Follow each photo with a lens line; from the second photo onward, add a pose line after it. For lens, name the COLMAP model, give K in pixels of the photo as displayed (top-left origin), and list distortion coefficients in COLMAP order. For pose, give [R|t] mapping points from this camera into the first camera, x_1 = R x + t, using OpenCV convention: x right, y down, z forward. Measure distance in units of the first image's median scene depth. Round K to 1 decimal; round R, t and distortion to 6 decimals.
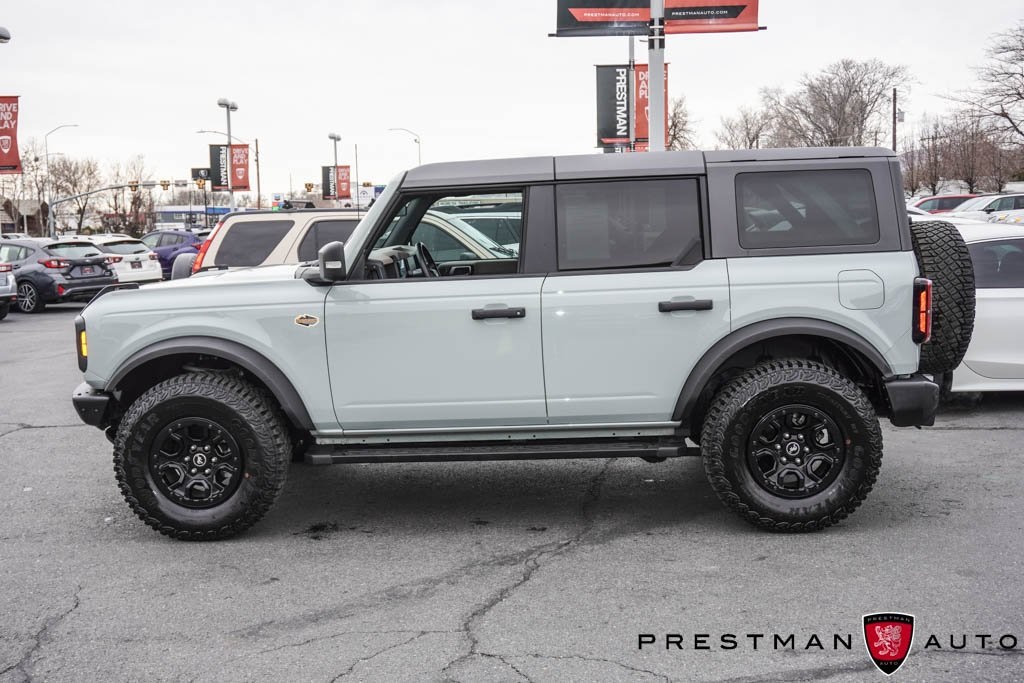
lens RADIAL K [[1088.3, 0, 512.0], [0, 1088.3, 341.5], [0, 0, 1]] dist [0.014798, 0.012204]
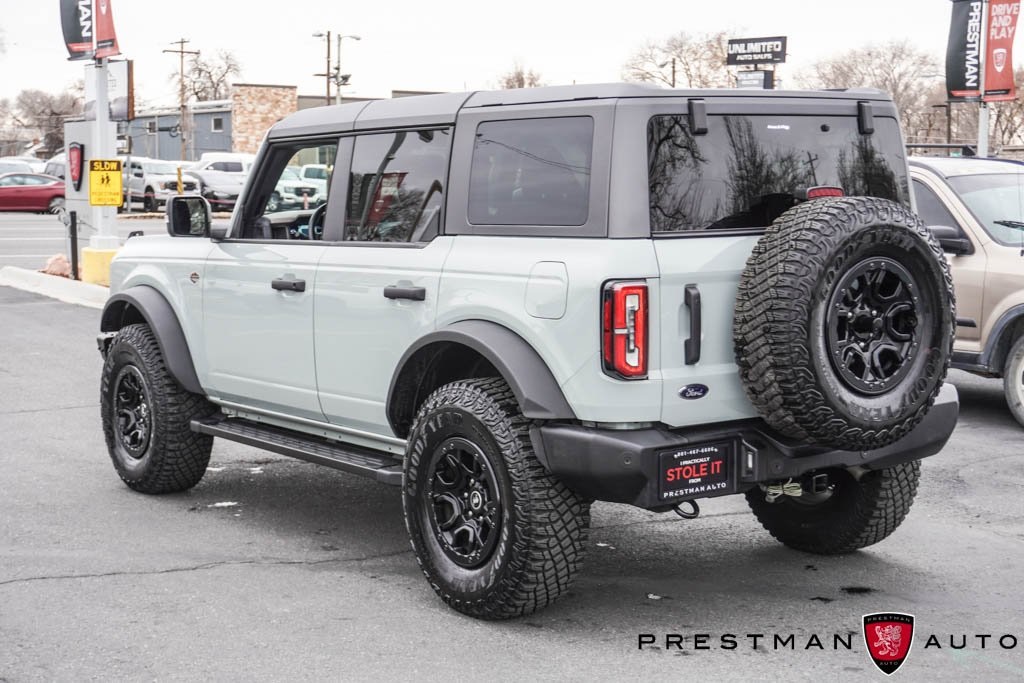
lens RADIAL K [[1671.3, 0, 512.0], [0, 1671.3, 341.5], [0, 0, 1]] dist [0.005067, 0.106705]
pose [[0.610769, 0.102454, -0.785152, 1.128043], [-0.105581, 0.993277, 0.047481, -0.062112], [0.784738, 0.053897, 0.617480, 0.319675]]
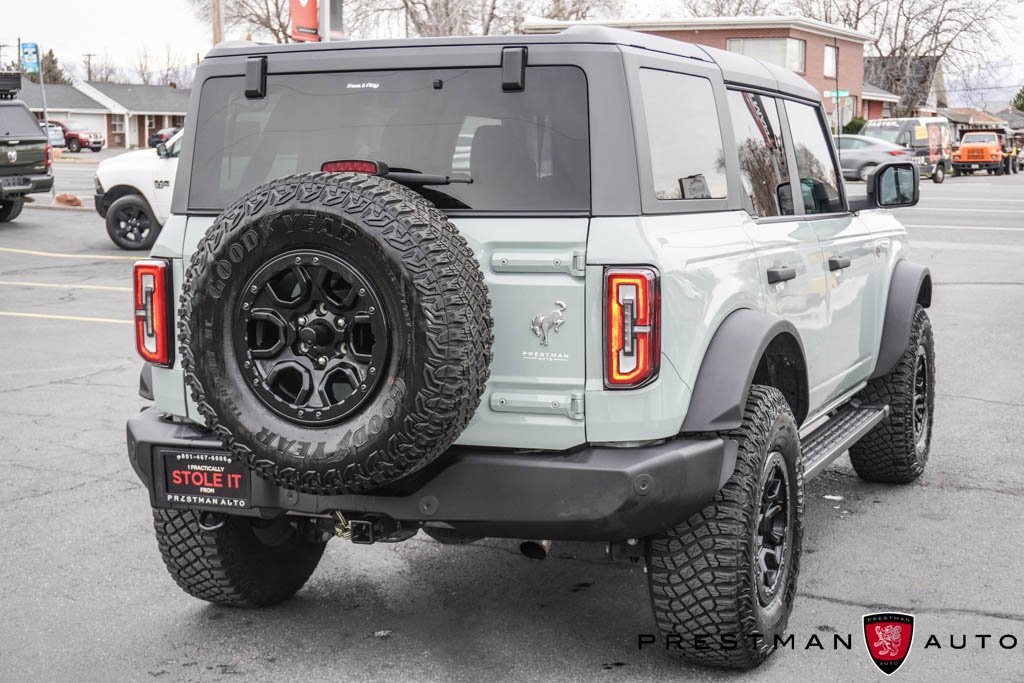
lens RADIAL K [[1595.5, 0, 512.0], [0, 1595.5, 341.5], [0, 0, 1]] dist [0.024104, 0.066607]
pose [[-0.356316, 0.133644, -0.924759, 1.133834], [-0.102538, 0.978148, 0.180869, -0.194661], [0.928722, 0.159269, -0.334826, 1.485989]]
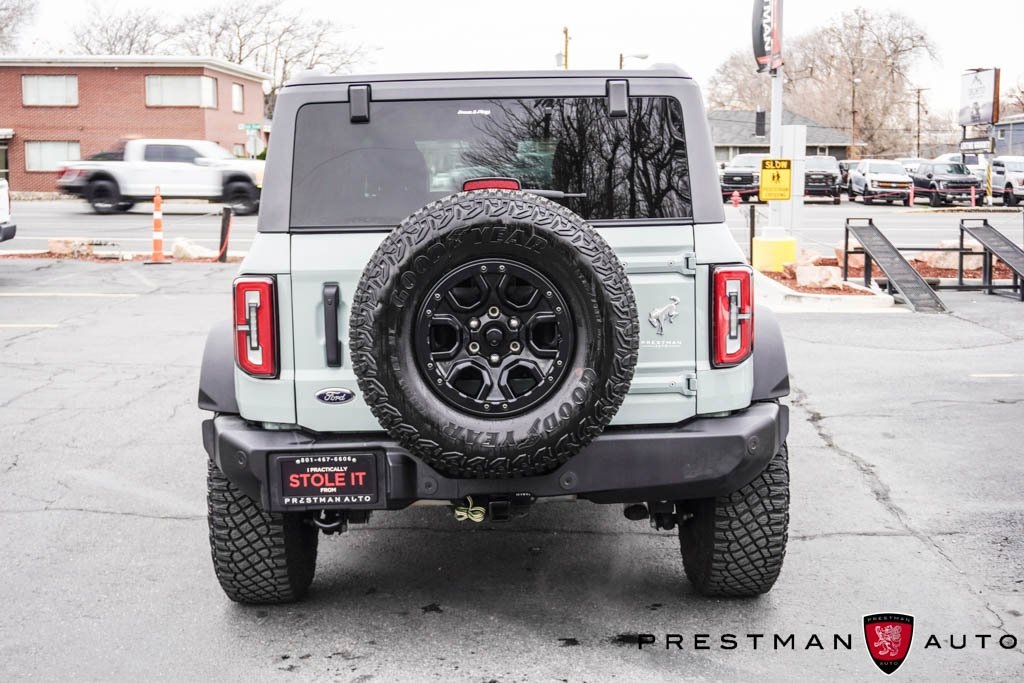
lens RADIAL K [[1435.4, 0, 512.0], [0, 1435.4, 341.5], [0, 0, 1]] dist [0.014495, 0.022503]
pose [[0.045993, 0.137344, -0.989455, 1.218833], [-0.109386, 0.985239, 0.131674, -0.147418], [0.992935, 0.102177, 0.060338, 1.097953]]
